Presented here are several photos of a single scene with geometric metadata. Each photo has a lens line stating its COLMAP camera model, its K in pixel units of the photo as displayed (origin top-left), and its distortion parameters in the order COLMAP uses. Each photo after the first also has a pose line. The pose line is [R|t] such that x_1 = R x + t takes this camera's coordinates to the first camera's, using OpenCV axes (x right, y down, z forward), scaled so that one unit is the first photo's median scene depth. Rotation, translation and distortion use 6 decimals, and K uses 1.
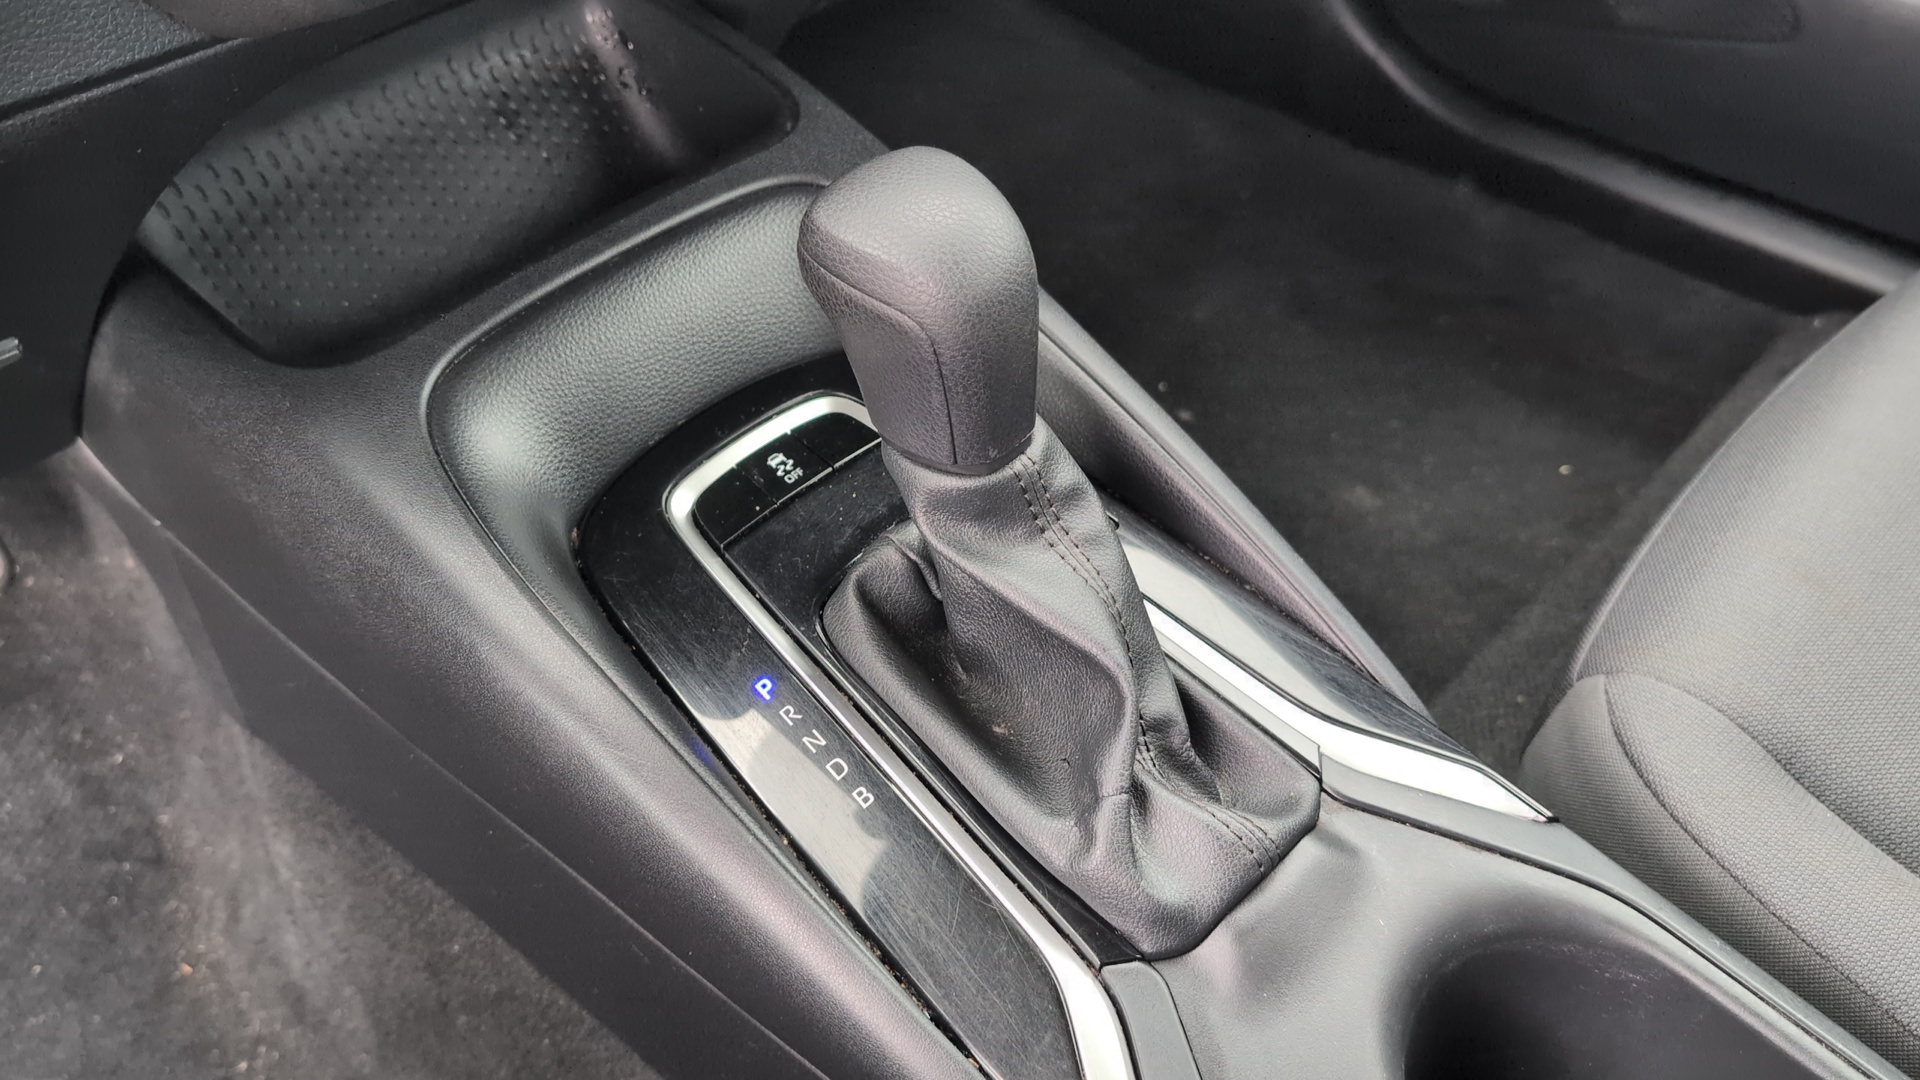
lens RADIAL K [[1625.6, 0, 960.0], [0, 1625.6, 540.0], [0, 0, 1]] dist [0.005481, 0.001768]
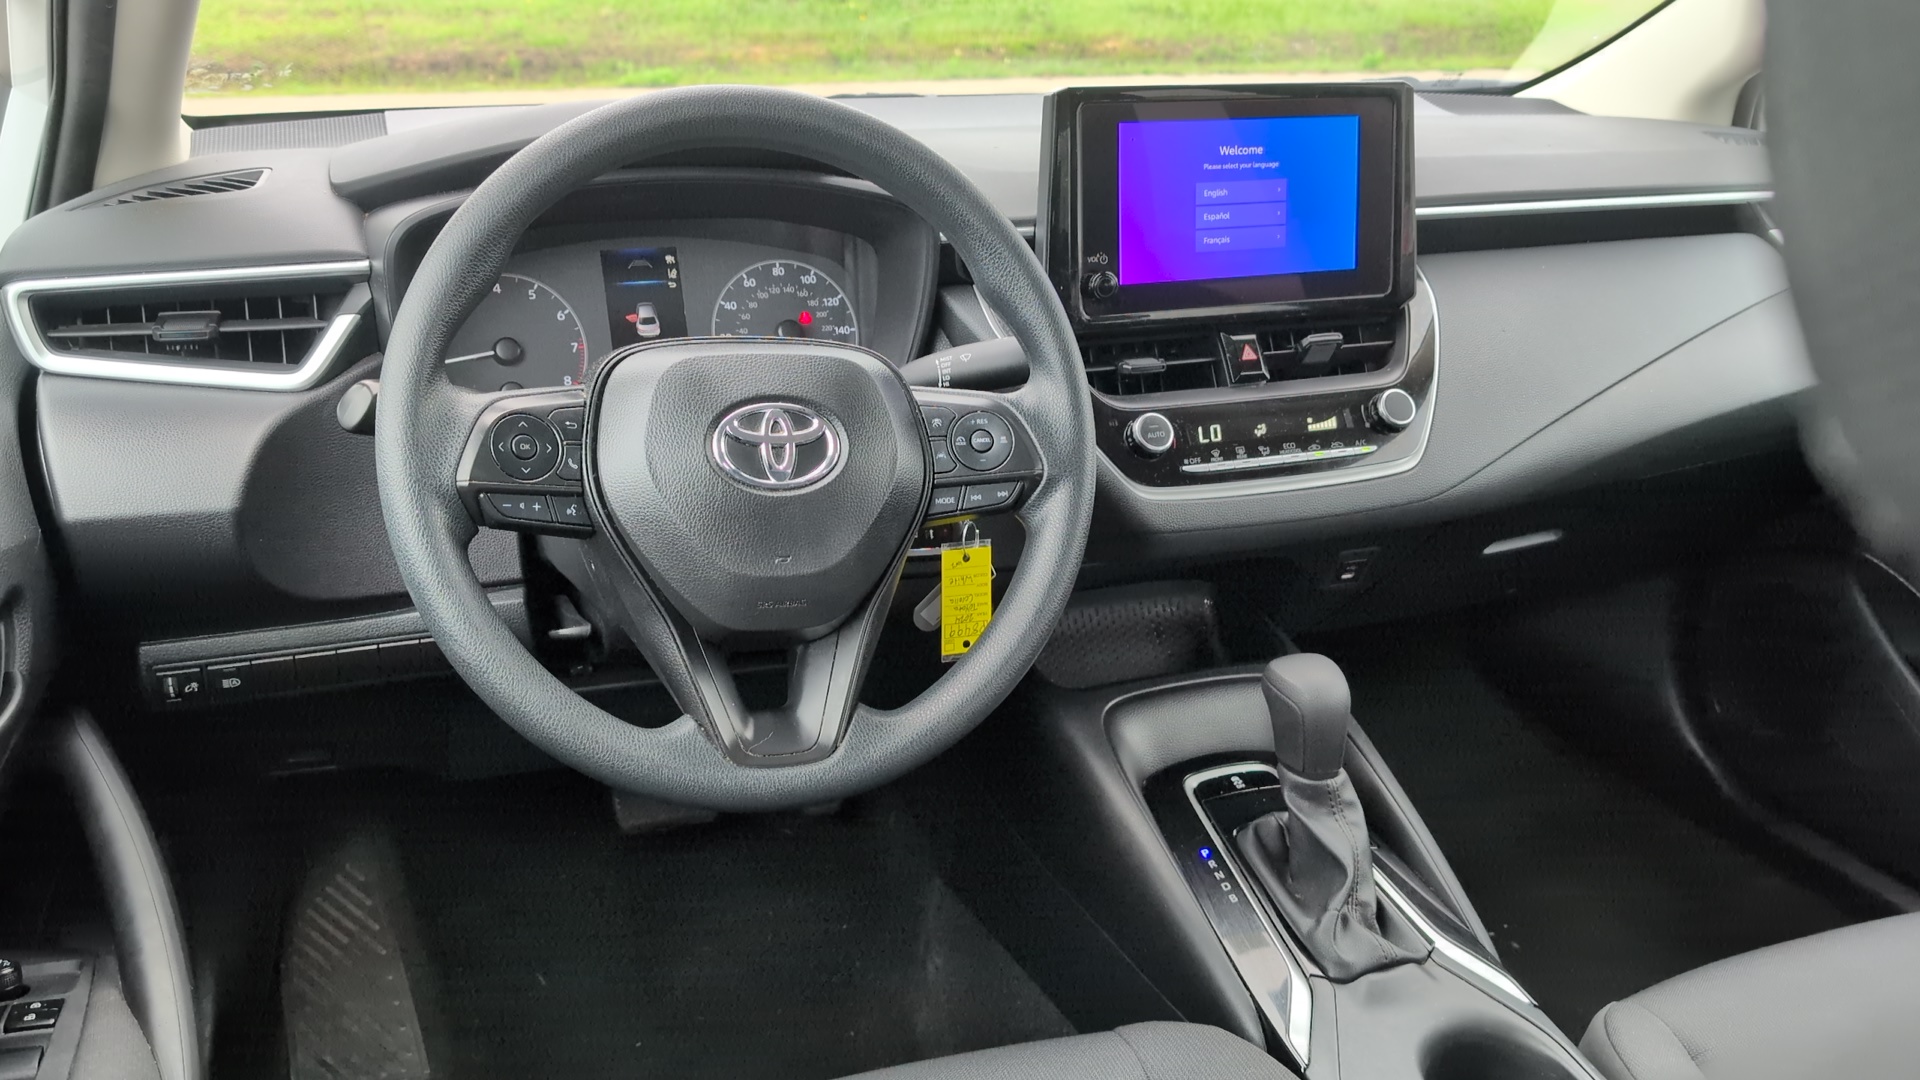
lens RADIAL K [[1625.6, 0, 960.0], [0, 1625.6, 540.0], [0, 0, 1]] dist [0.005481, 0.001768]
pose [[0.914109, 0.194507, -0.355770, 0.316138], [-0.319249, 0.886192, -0.335773, 0.610052], [0.249970, 0.420513, 0.872172, -1.395351]]
